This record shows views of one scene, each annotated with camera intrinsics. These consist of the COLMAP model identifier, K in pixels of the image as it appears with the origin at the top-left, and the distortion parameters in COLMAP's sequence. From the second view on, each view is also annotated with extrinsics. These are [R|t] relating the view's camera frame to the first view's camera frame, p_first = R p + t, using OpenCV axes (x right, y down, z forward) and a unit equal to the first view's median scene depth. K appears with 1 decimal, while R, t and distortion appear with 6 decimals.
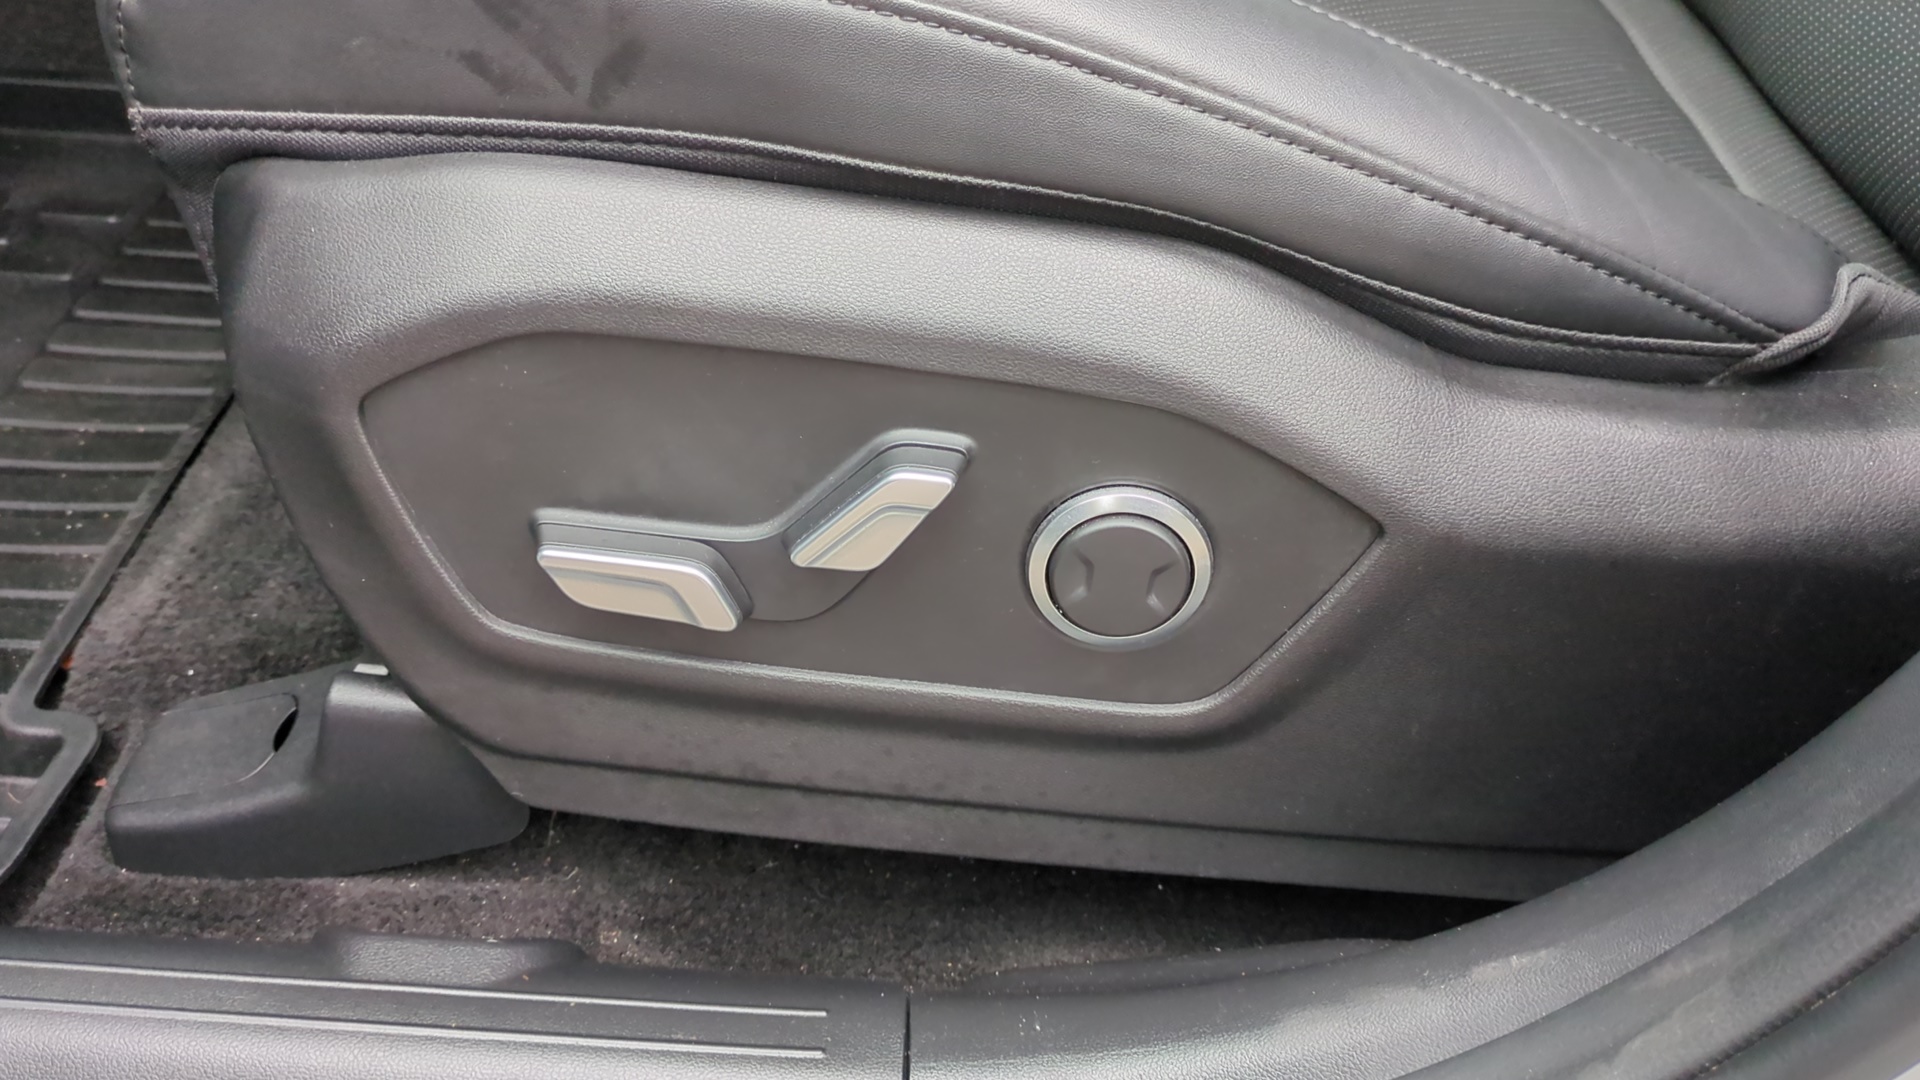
lens RADIAL K [[1679.2, 0, 946.1], [0, 1679.2, 532.2], [0, 0, 1]] dist [0.073161, -0.158708]
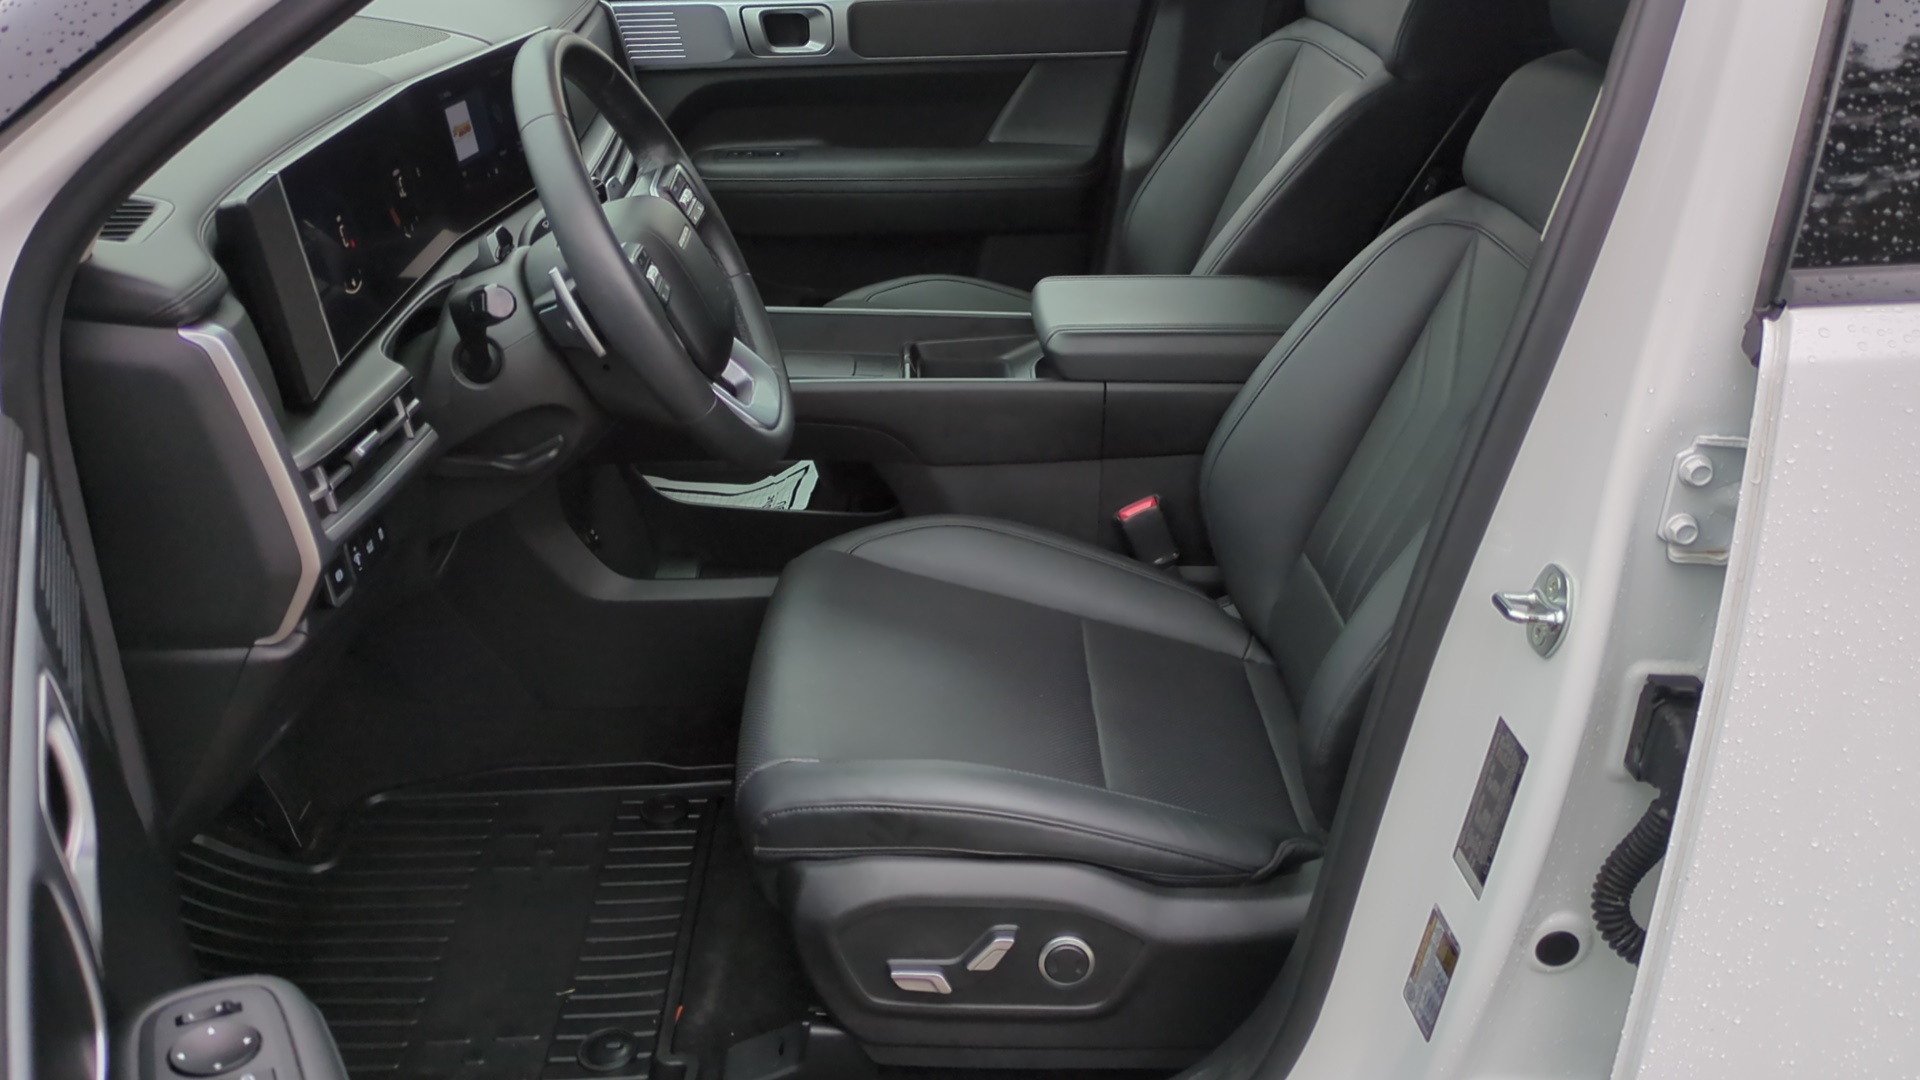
lens RADIAL K [[1679.2, 0, 946.1], [0, 1679.2, 532.2], [0, 0, 1]] dist [0.073161, -0.158708]
pose [[0.995429, -0.095068, 0.009158, -0.081162], [0.094730, 0.970552, -0.221483, -0.085134], [0.012168, 0.221338, 0.975121, -2.398344]]
